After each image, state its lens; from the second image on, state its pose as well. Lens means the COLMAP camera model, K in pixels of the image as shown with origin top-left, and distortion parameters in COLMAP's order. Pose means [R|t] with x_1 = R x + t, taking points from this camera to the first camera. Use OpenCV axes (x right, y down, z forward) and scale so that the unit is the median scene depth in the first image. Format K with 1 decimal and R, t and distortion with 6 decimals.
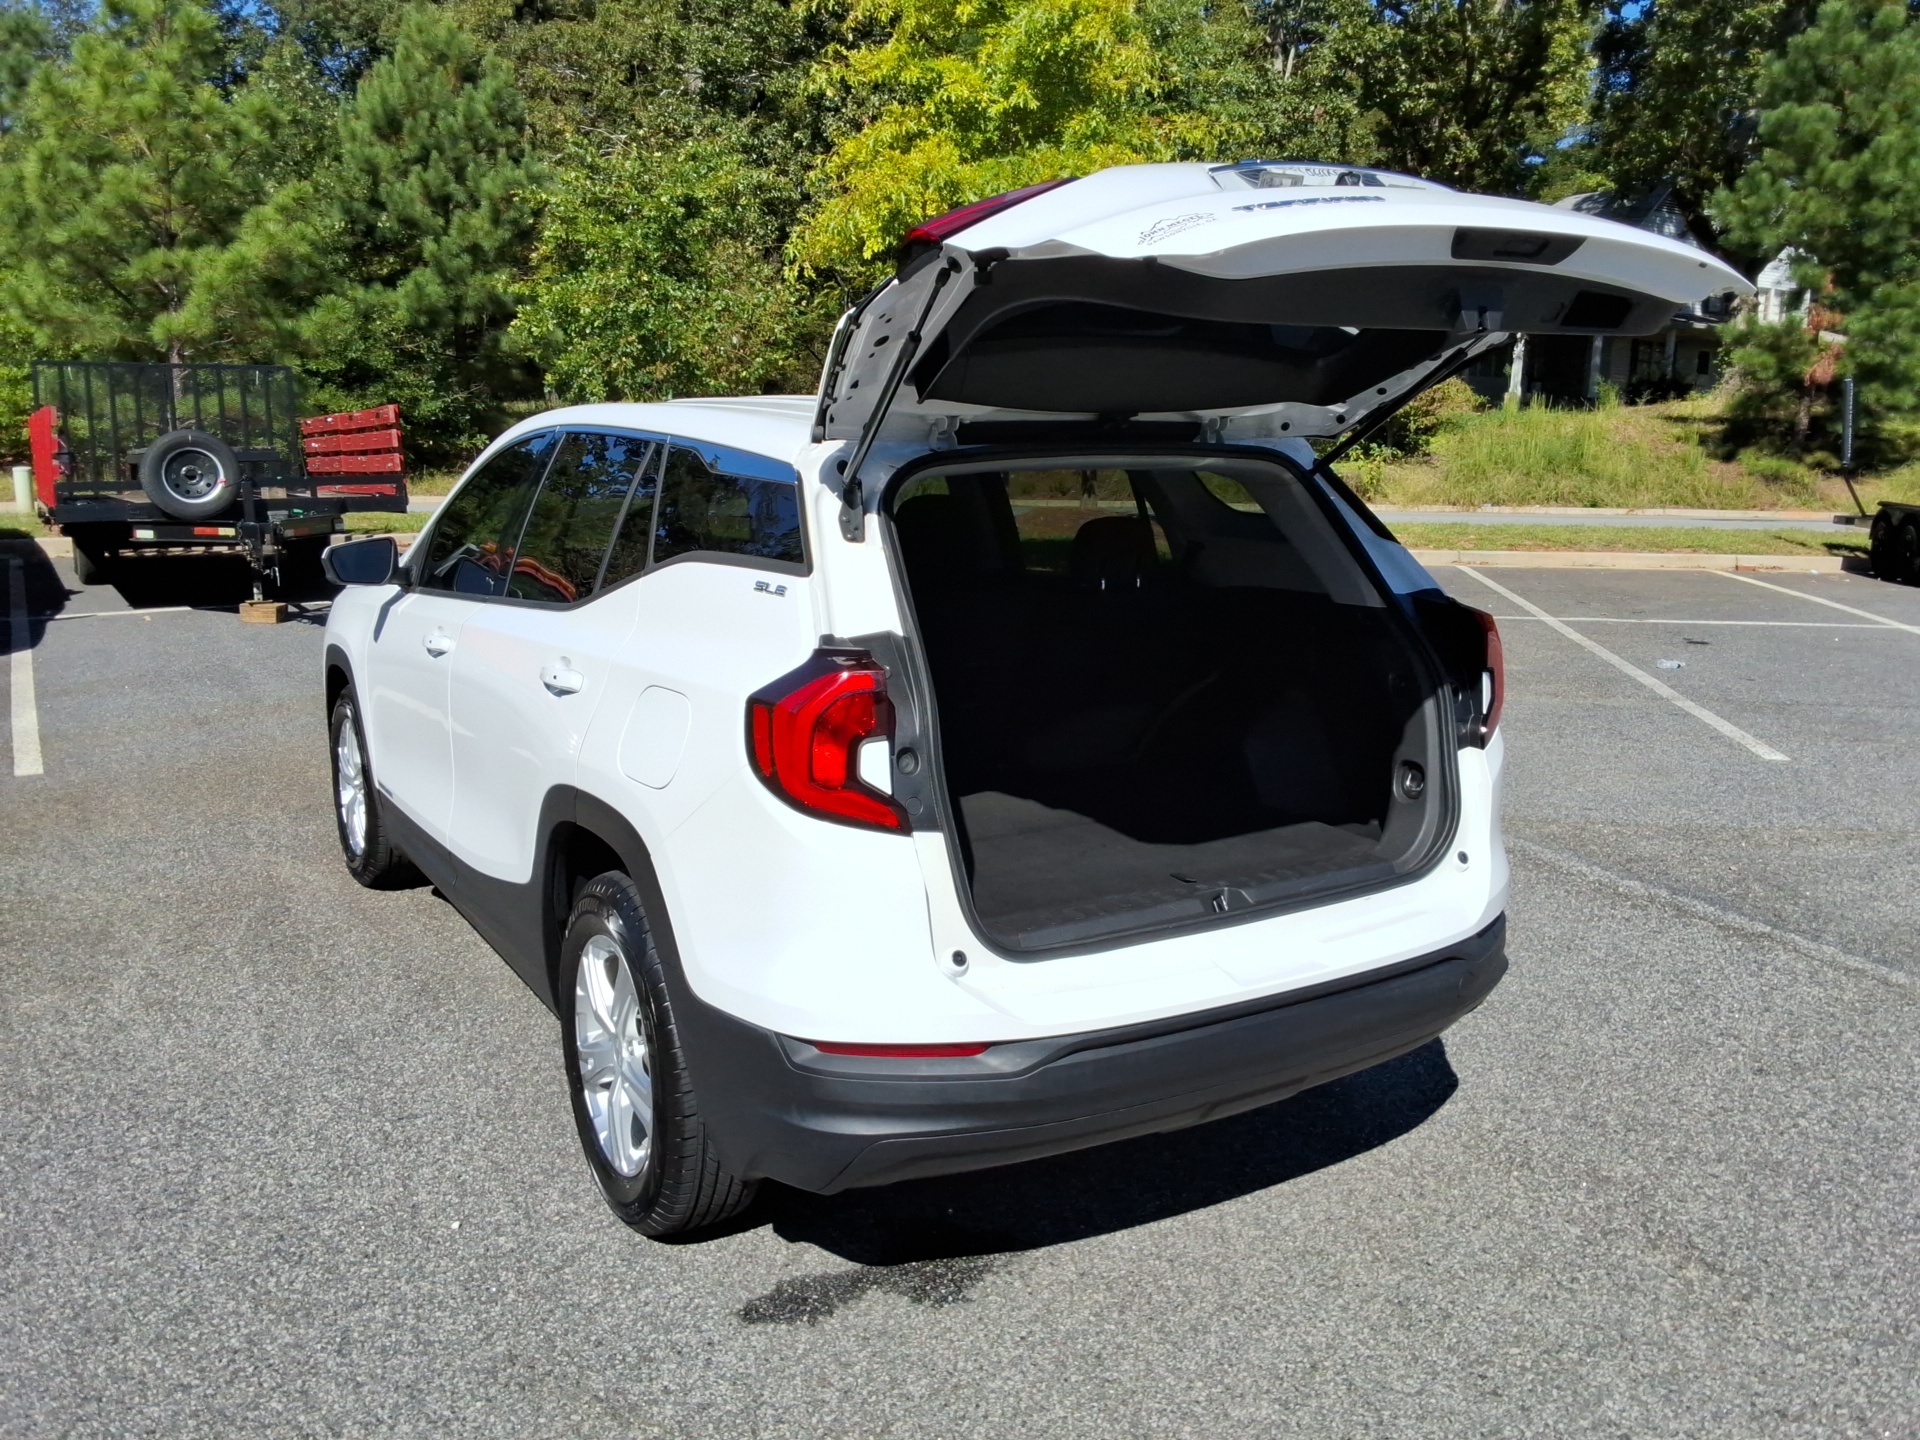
lens RADIAL K [[1540.5, 0, 963.2], [0, 1540.5, 703.7], [0, 0, 1]] dist [0.101675, -0.160566]
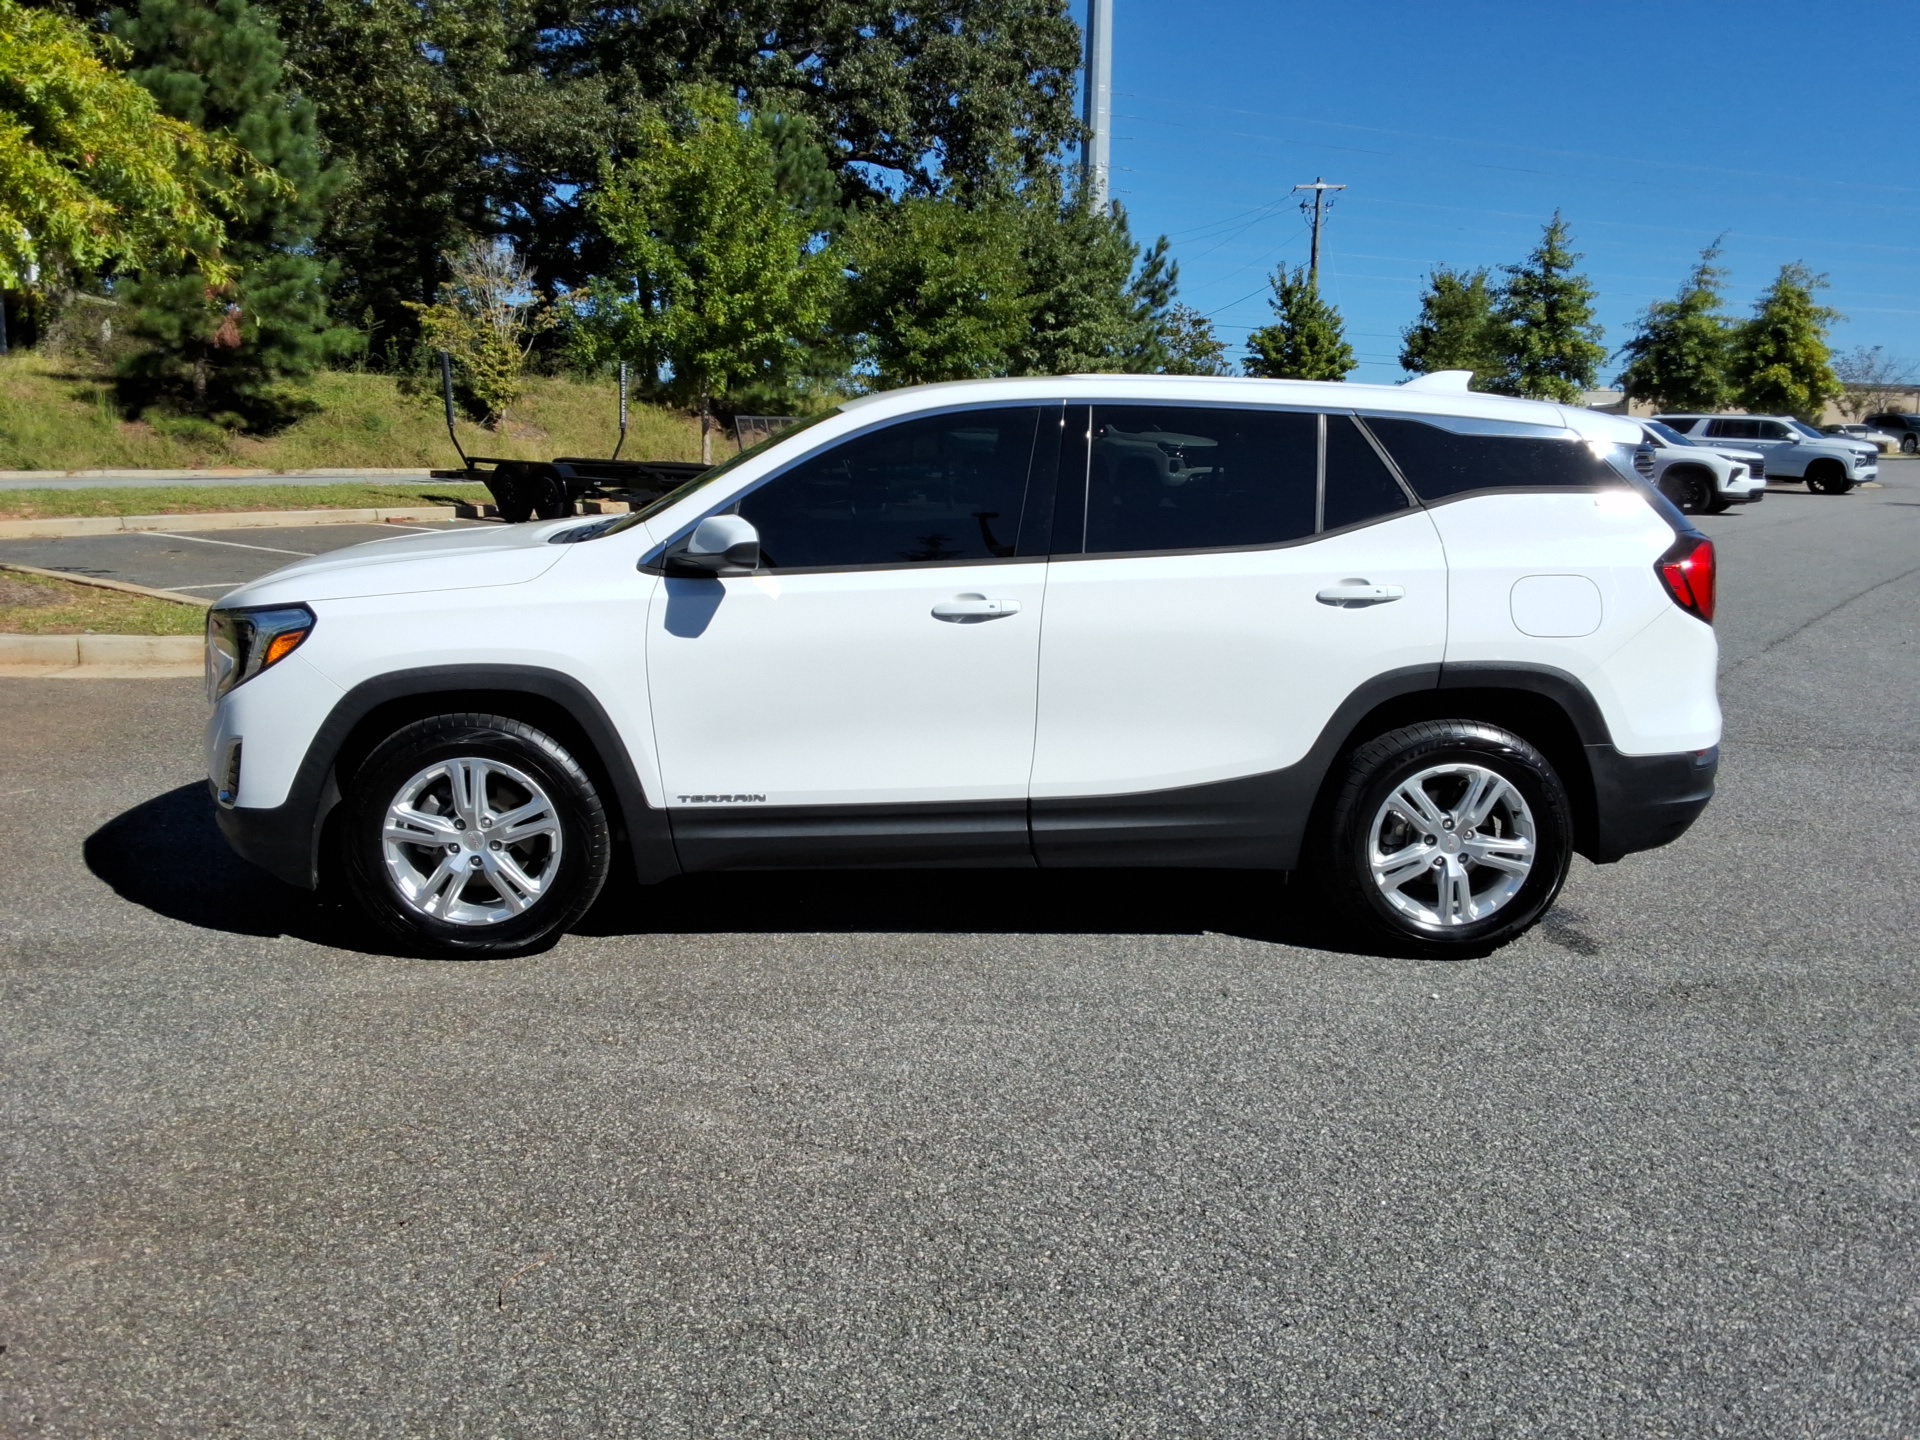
lens RADIAL K [[1552.4, 0, 982.0], [0, 1552.4, 719.4], [0, 0, 1]] dist [0.092333, -0.167848]
pose [[0.461576, -0.162392, 0.872110, -0.177138], [0.132017, 0.984729, 0.113491, -0.011664], [-0.877222, 0.062749, 0.475966, 0.073310]]
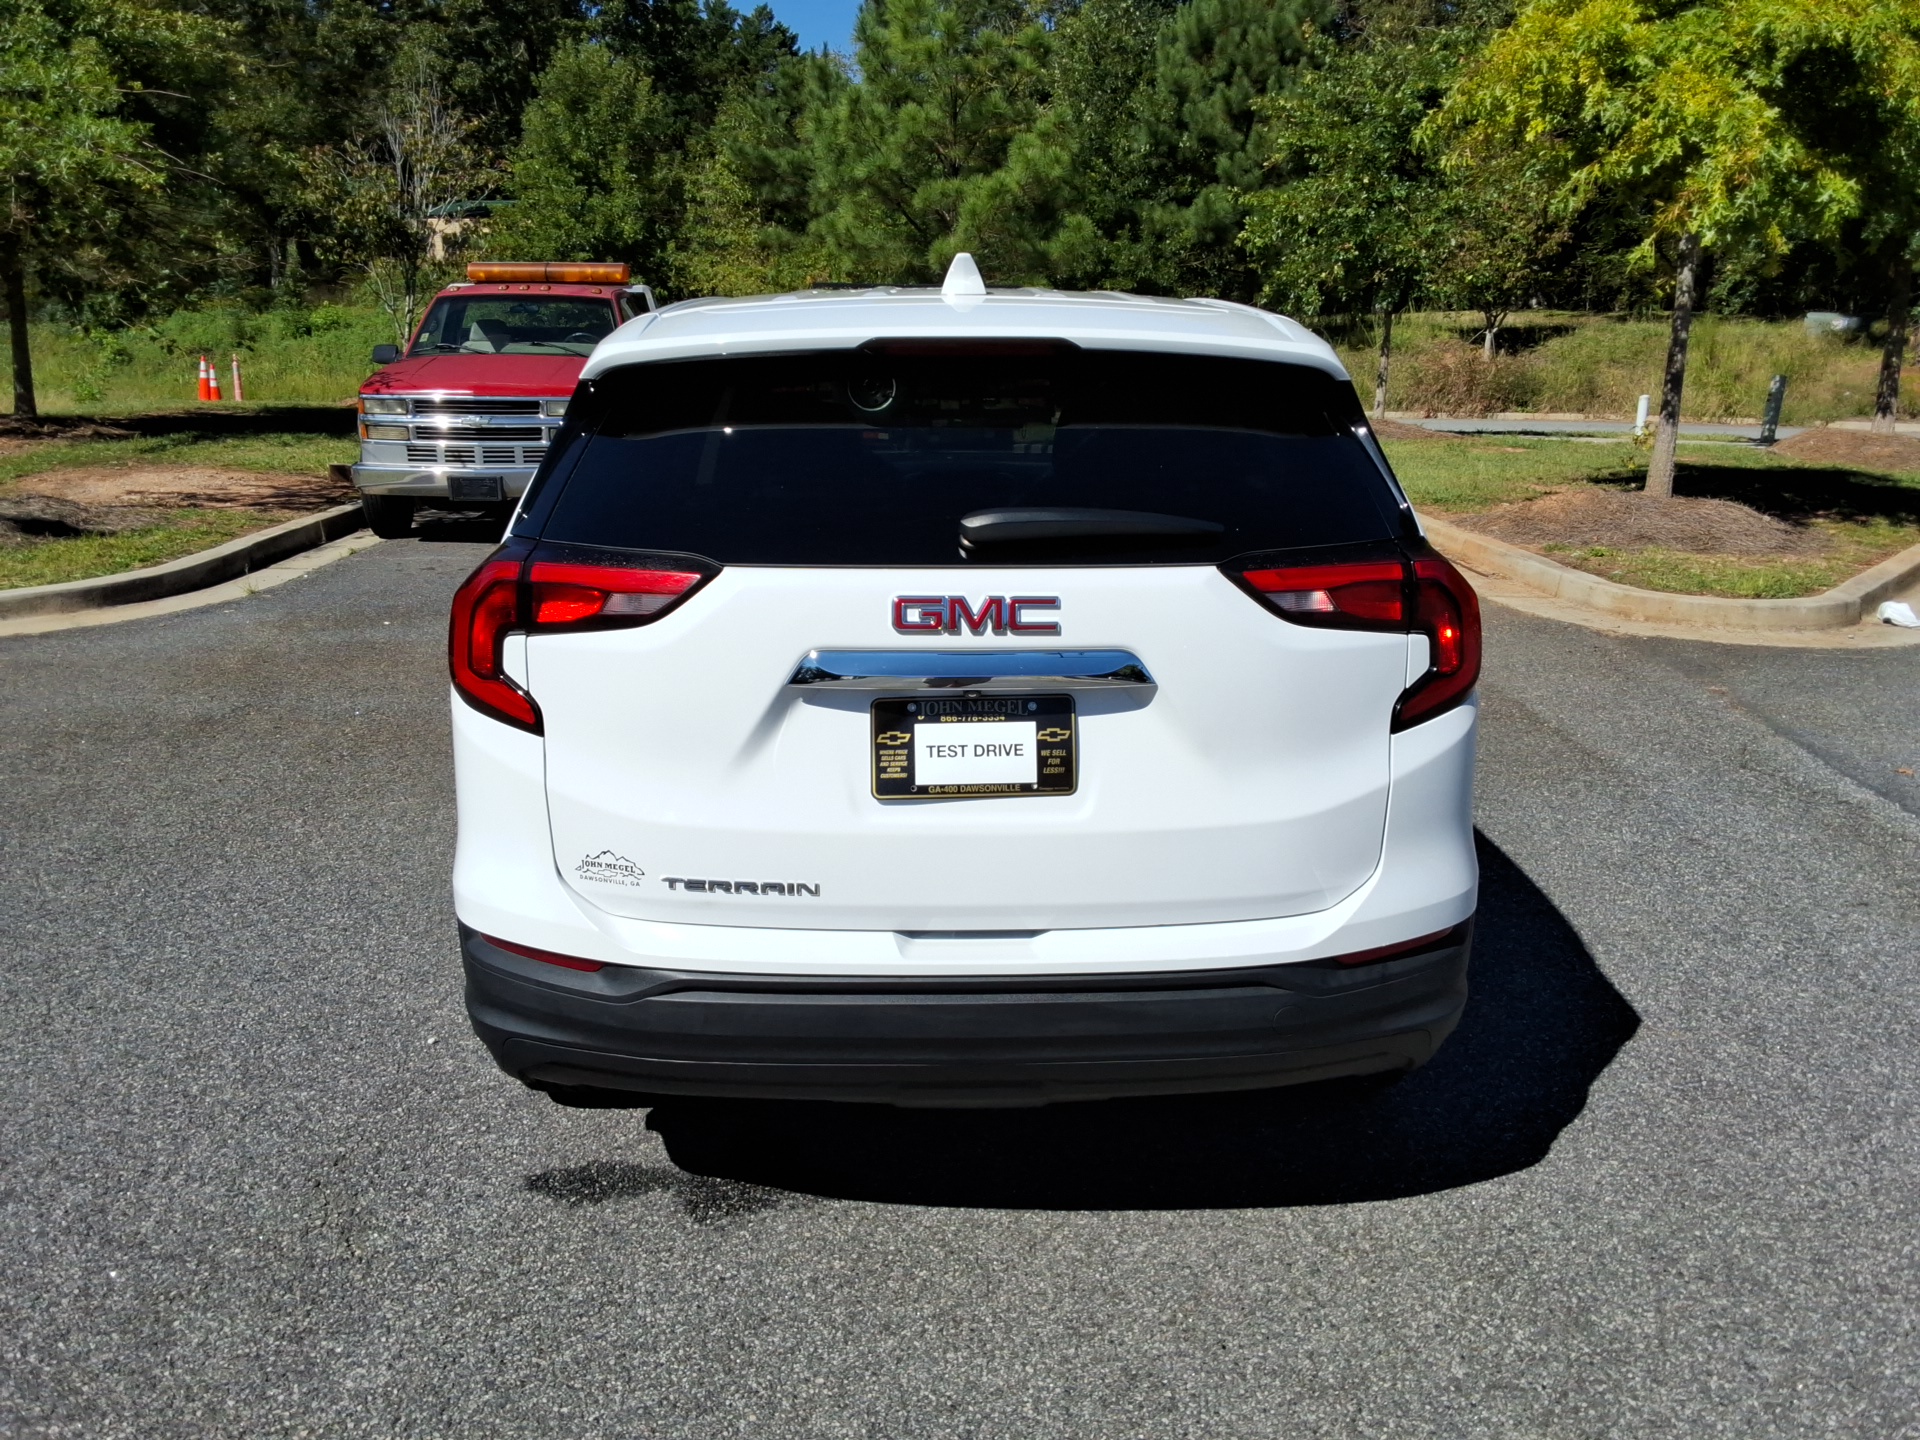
lens RADIAL K [[1522.6, 0, 971.5], [0, 1522.6, 711.0], [0, 0, 1]] dist [0.117966, -0.172649]
pose [[0.867641, 0.117472, -0.483115, 0.055540], [-0.089038, 0.992691, 0.081473, -0.002734], [0.489154, -0.027674, 0.871758, 0.024641]]
